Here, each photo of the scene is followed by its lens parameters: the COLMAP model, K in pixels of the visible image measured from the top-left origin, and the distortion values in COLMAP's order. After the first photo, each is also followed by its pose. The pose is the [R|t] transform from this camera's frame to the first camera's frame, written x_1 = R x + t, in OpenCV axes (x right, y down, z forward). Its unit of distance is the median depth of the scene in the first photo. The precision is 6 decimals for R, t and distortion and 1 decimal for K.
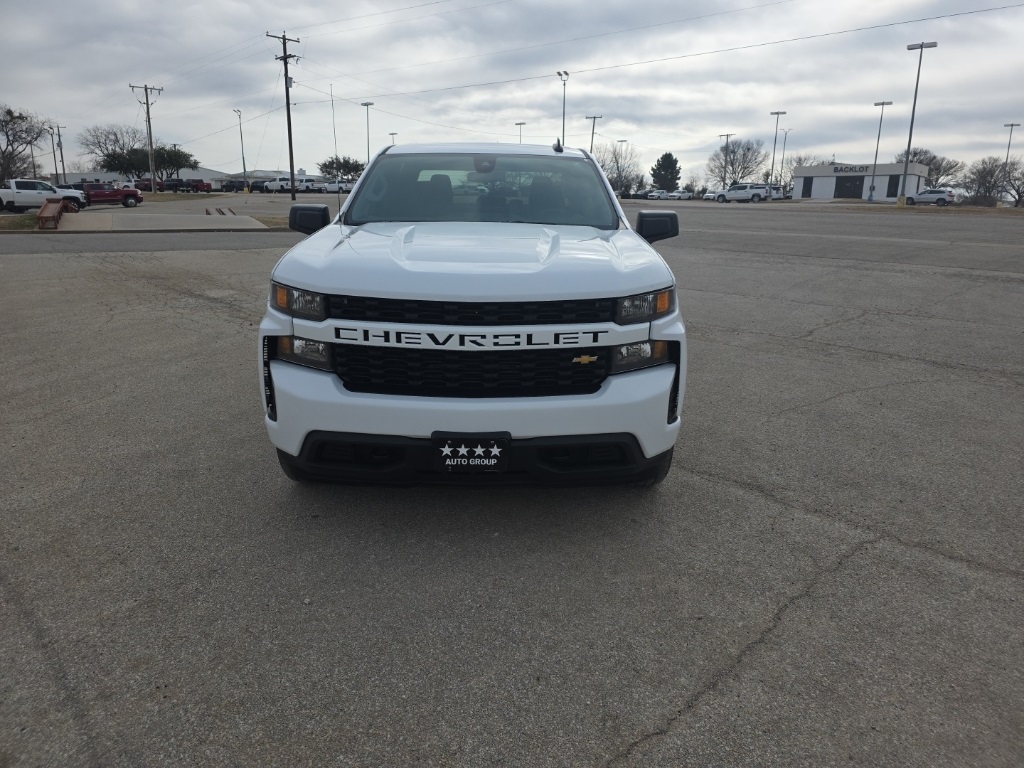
lens RADIAL K [[697.7, 0, 512.0], [0, 697.7, 384.0], [0, 0, 1]] dist [0.043936, -0.001112]
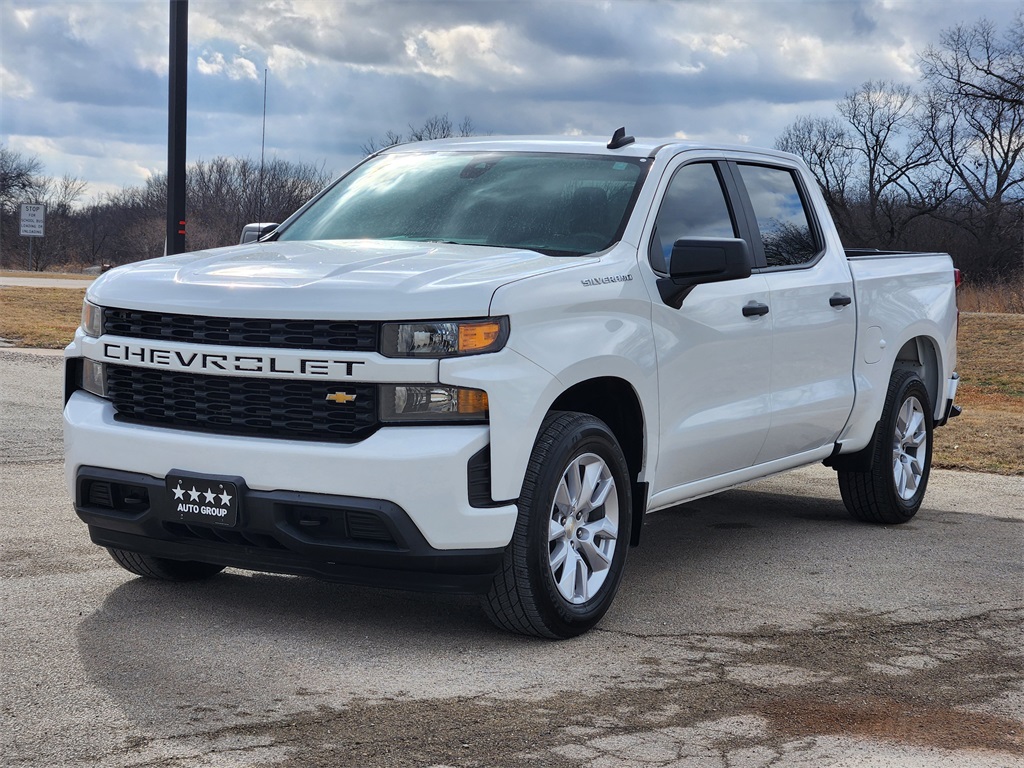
lens RADIAL K [[1884.3, 0, 511.4], [0, 1884.3, 385.6], [0, 0, 1]] dist [-0.011623, 0.188028]
pose [[0.852137, 0.047859, -0.521126, 1.400264], [-0.152332, 0.975372, -0.159515, 0.267048], [0.500658, 0.215313, 0.838440, -0.706515]]
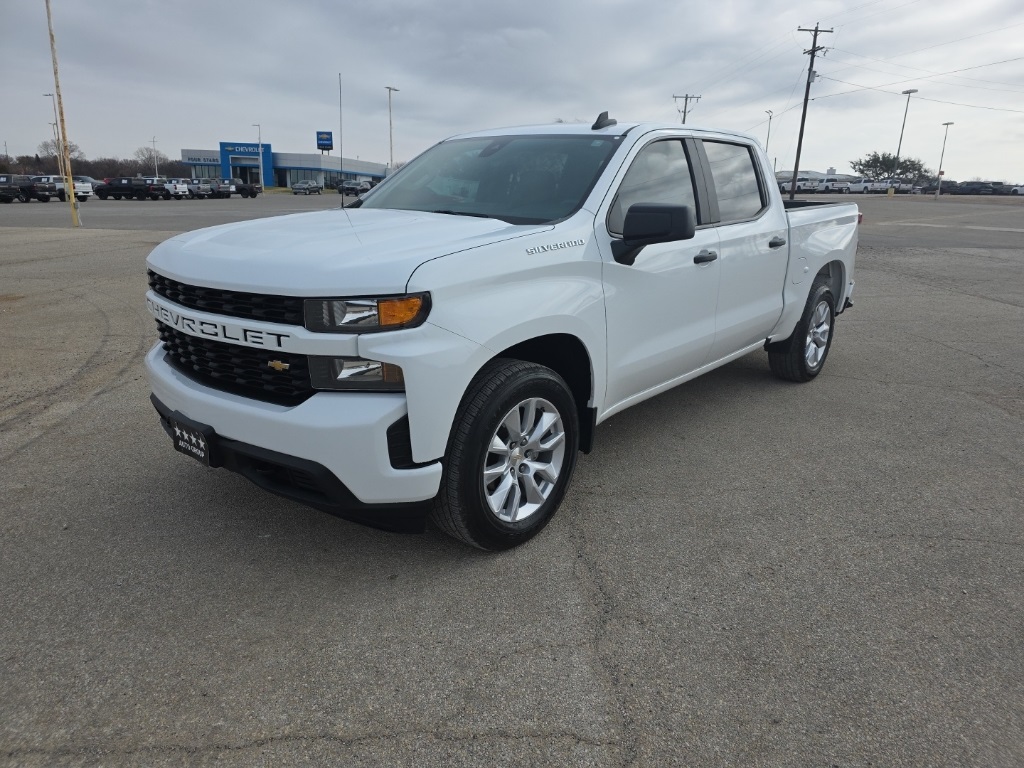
lens RADIAL K [[697.9, 0, 528.5], [0, 697.9, 396.3], [0, 0, 1]] dist [0.053139, -0.049086]
pose [[0.748663, 0.191562, -0.634671, 0.908913], [-0.183102, 0.979853, 0.079760, -0.125154], [0.637164, 0.056496, 0.768655, 0.538894]]
